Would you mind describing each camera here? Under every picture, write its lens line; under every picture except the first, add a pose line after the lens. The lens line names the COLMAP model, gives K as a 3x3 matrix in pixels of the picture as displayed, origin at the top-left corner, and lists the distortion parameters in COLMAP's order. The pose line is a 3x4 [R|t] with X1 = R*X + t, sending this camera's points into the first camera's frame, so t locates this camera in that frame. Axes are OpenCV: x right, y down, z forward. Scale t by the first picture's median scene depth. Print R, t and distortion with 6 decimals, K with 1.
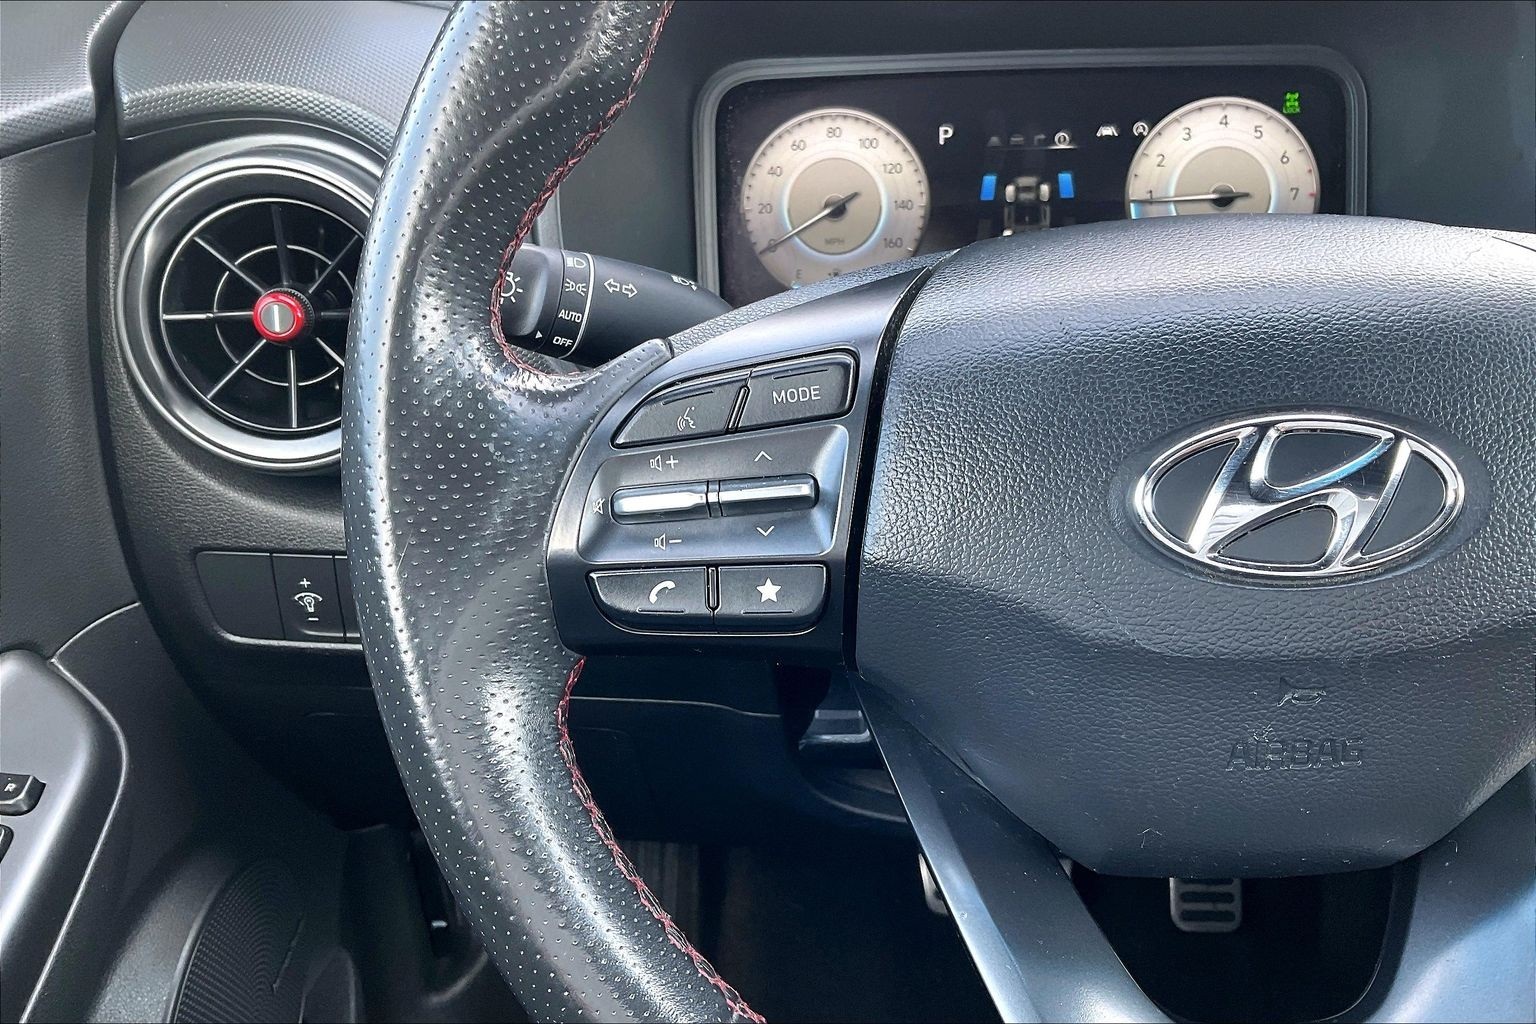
lens RADIAL K [[1274.1, 0, 760.1], [0, 1274.1, 508.3], [0, 0, 1]] dist [0.090172, -0.171116]
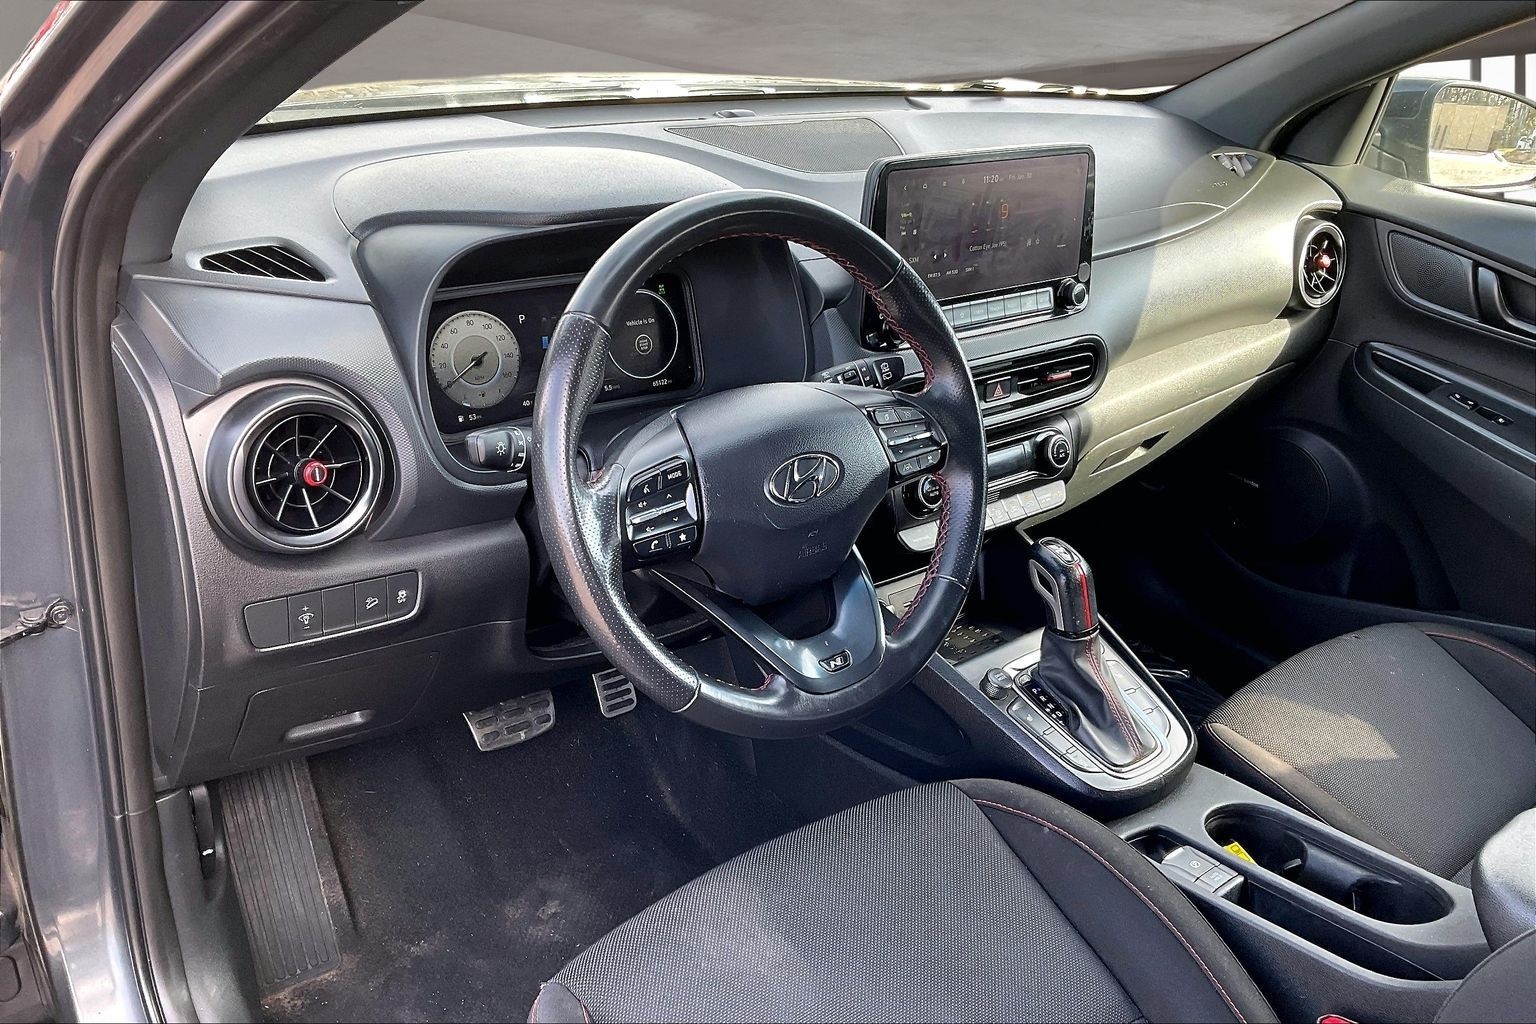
lens RADIAL K [[1274.1, 0, 755.4], [0, 1274.1, 500.0], [0, 0, 1]] dist [0.090172, -0.171116]
pose [[0.763469, -0.194540, 0.615848, -0.856172], [0.172159, 0.980355, 0.096258, -0.144314], [-0.622476, 0.032534, 0.781963, -0.767182]]
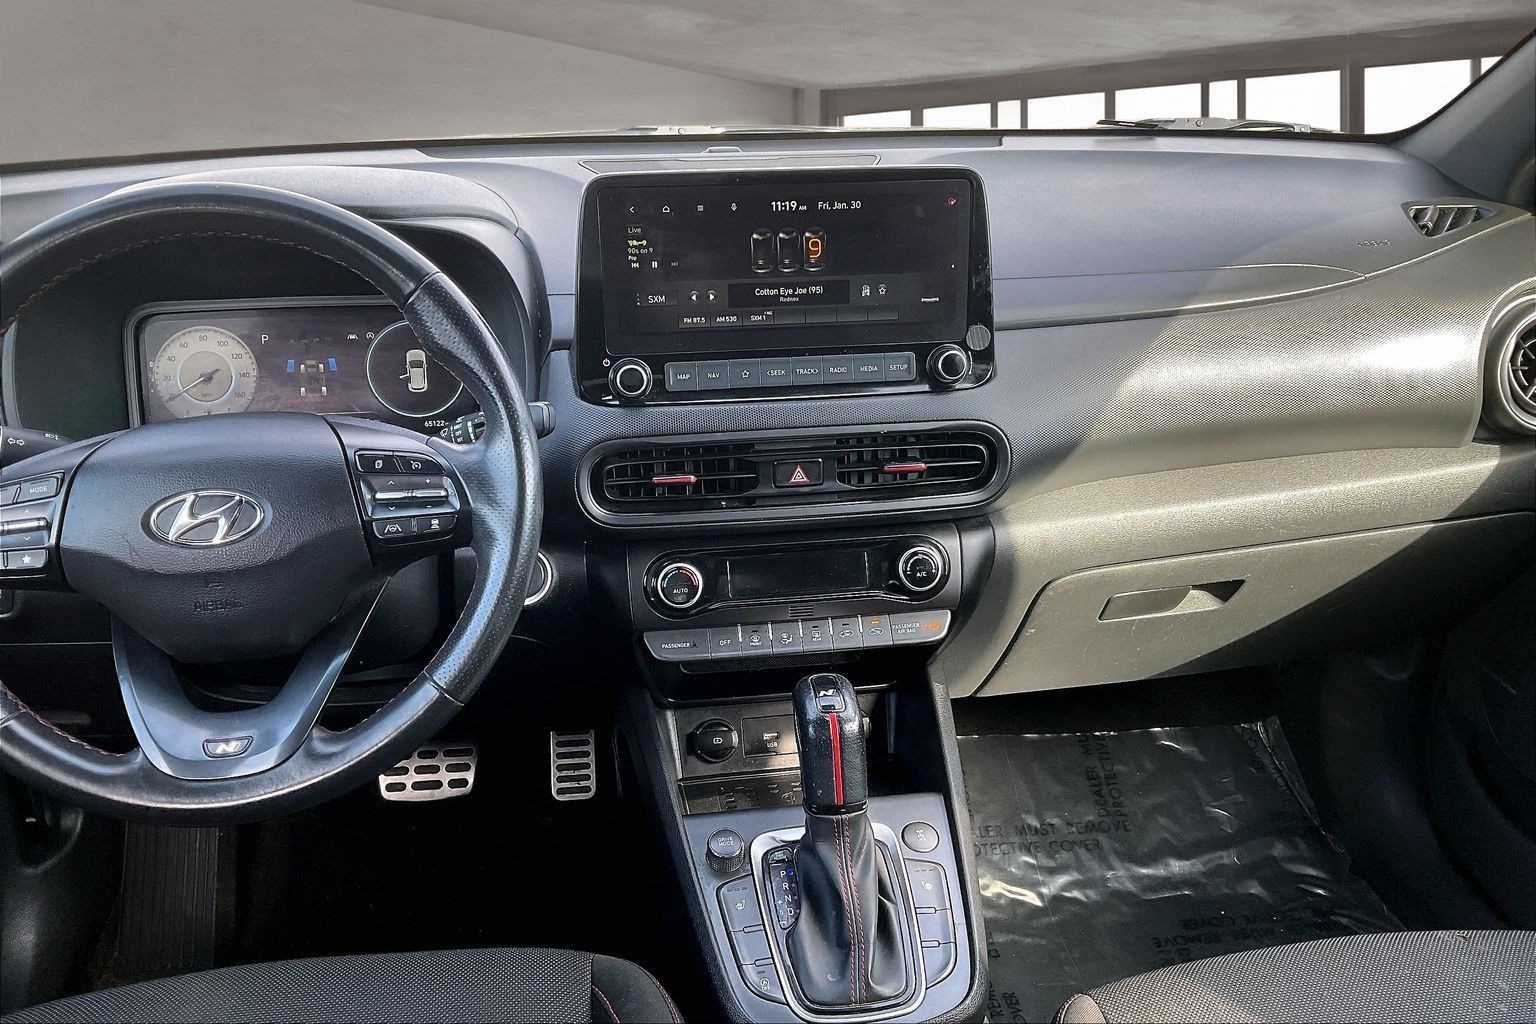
lens RADIAL K [[1274.1, 0, 767.9], [0, 1274.1, 508.3], [0, 0, 1]] dist [0.090172, -0.171116]
pose [[0.985267, -0.039399, 0.166426, 0.552429], [0.045766, 0.998353, -0.034597, 0.060014], [-0.164789, 0.041704, 0.985447, -0.995207]]
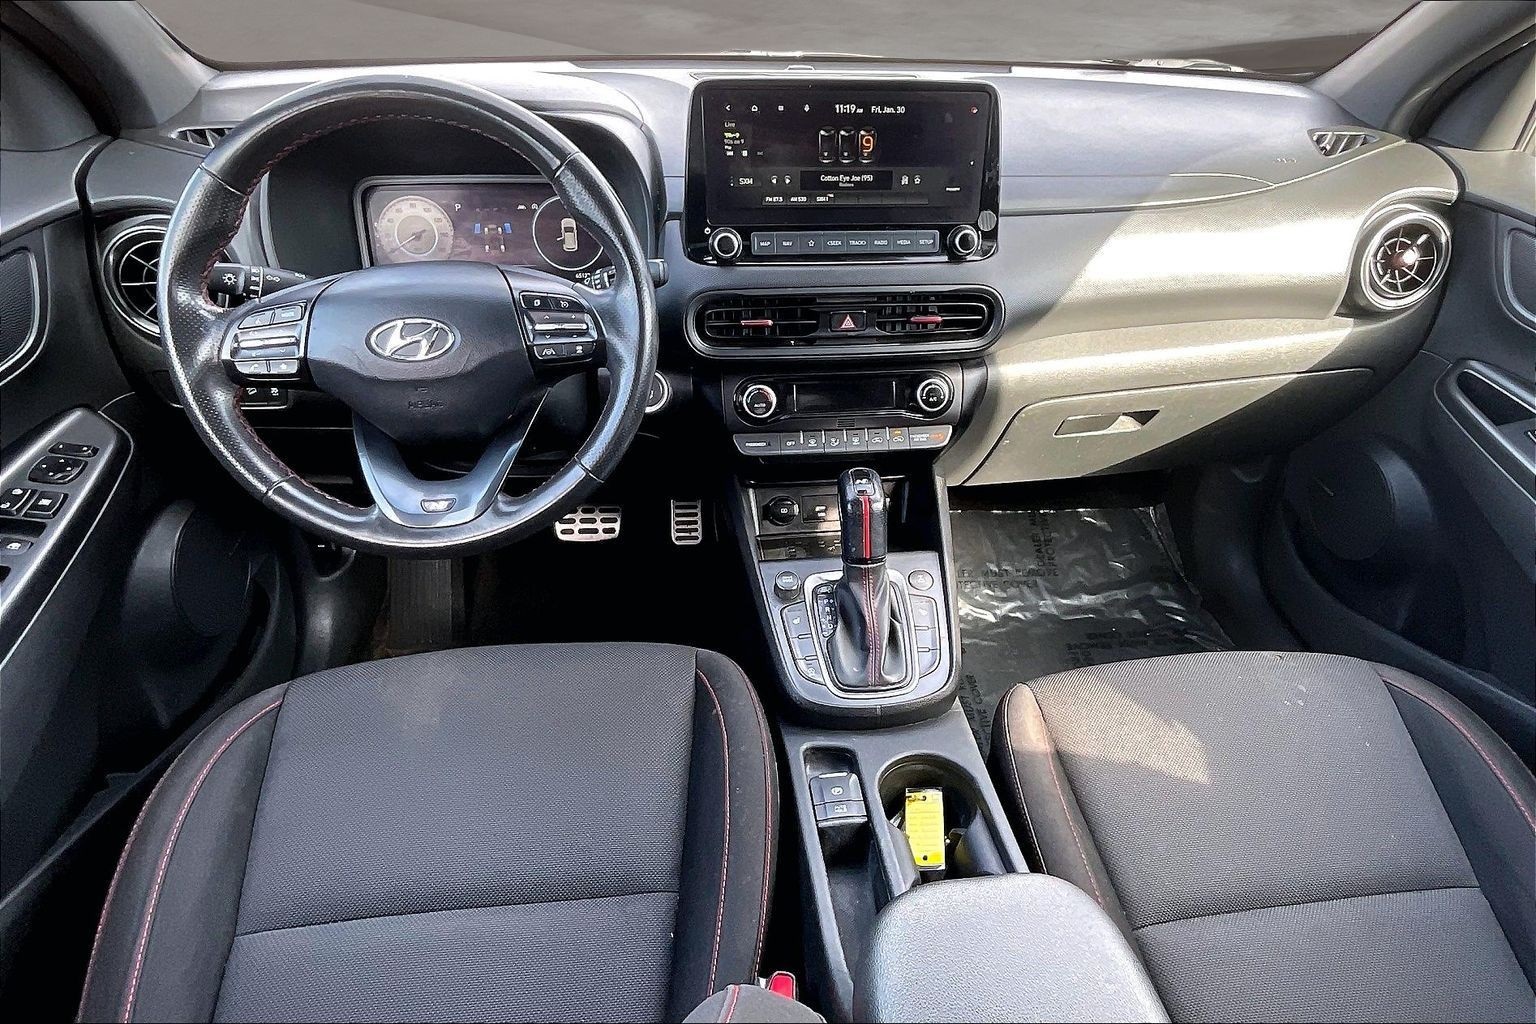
lens RADIAL K [[843.8, 0, 816.6], [0, 843.8, 531.5], [0, 0, 1]] dist [-0.011355, 0.007921]
pose [[0.987371, -0.040296, 0.153212, 0.571618], [0.012810, 0.984251, 0.176311, 0.061613], [-0.157904, -0.172122, 0.972338, -0.870049]]
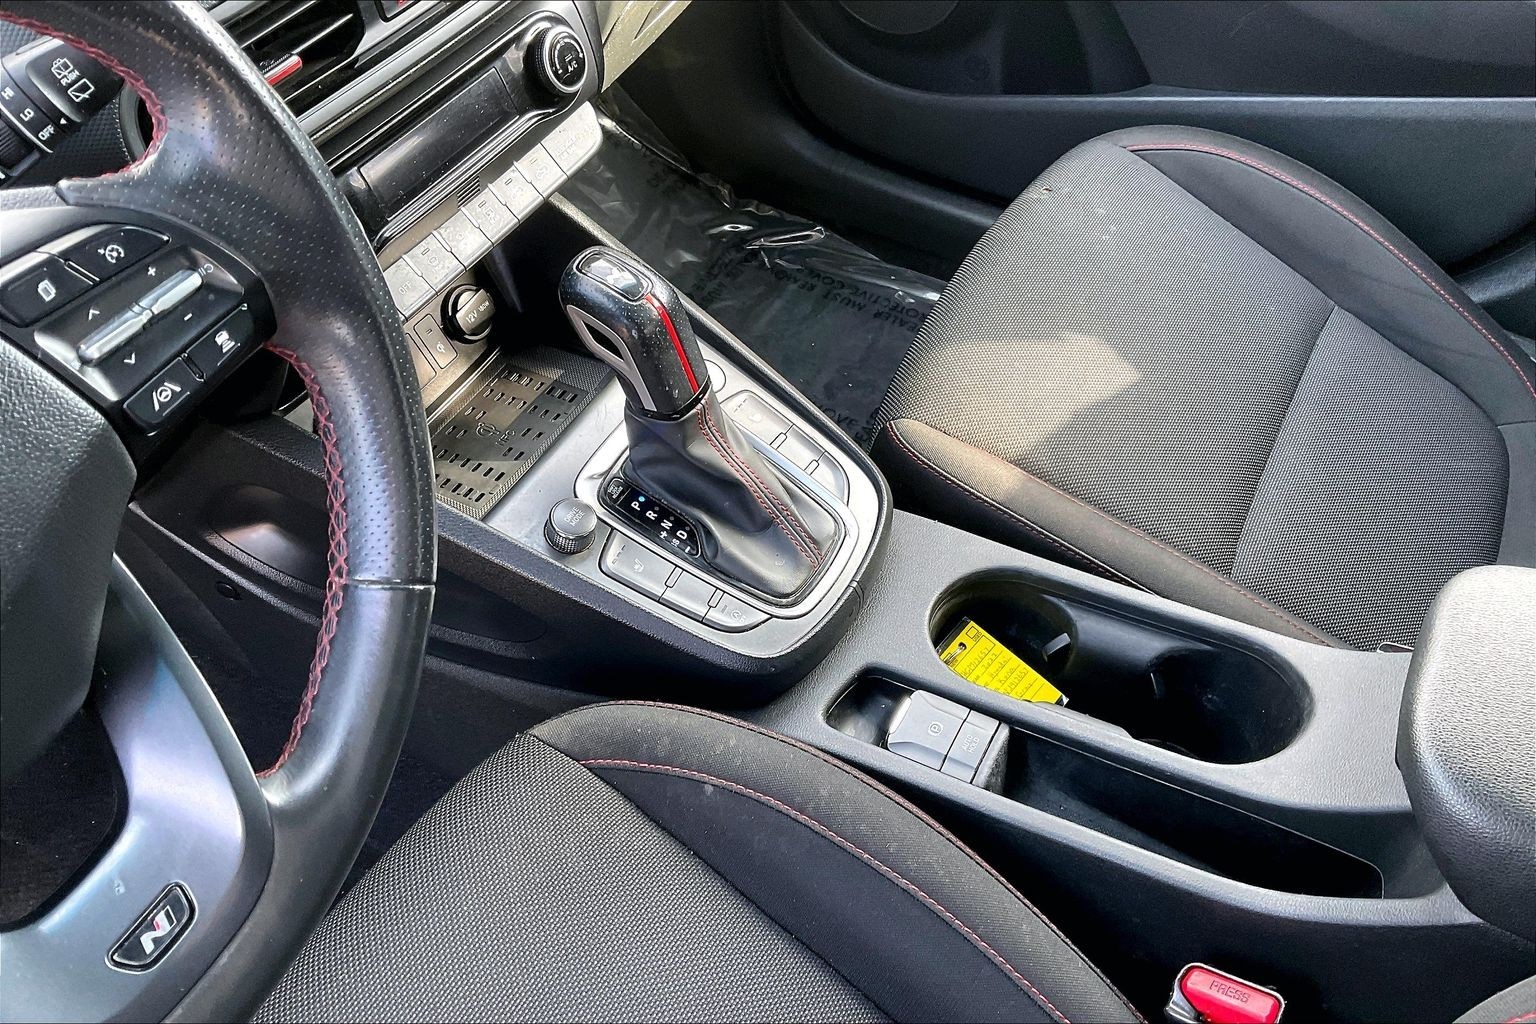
lens RADIAL K [[1274.1, 0, 768.0], [0, 1274.1, 502.8], [0, 0, 1]] dist [0.090172, -0.171116]
pose [[0.461425, -0.639150, 0.615285, 0.078292], [0.331484, 0.767506, 0.548683, -0.205154], [-0.822925, -0.049219, 0.566014, -0.176446]]
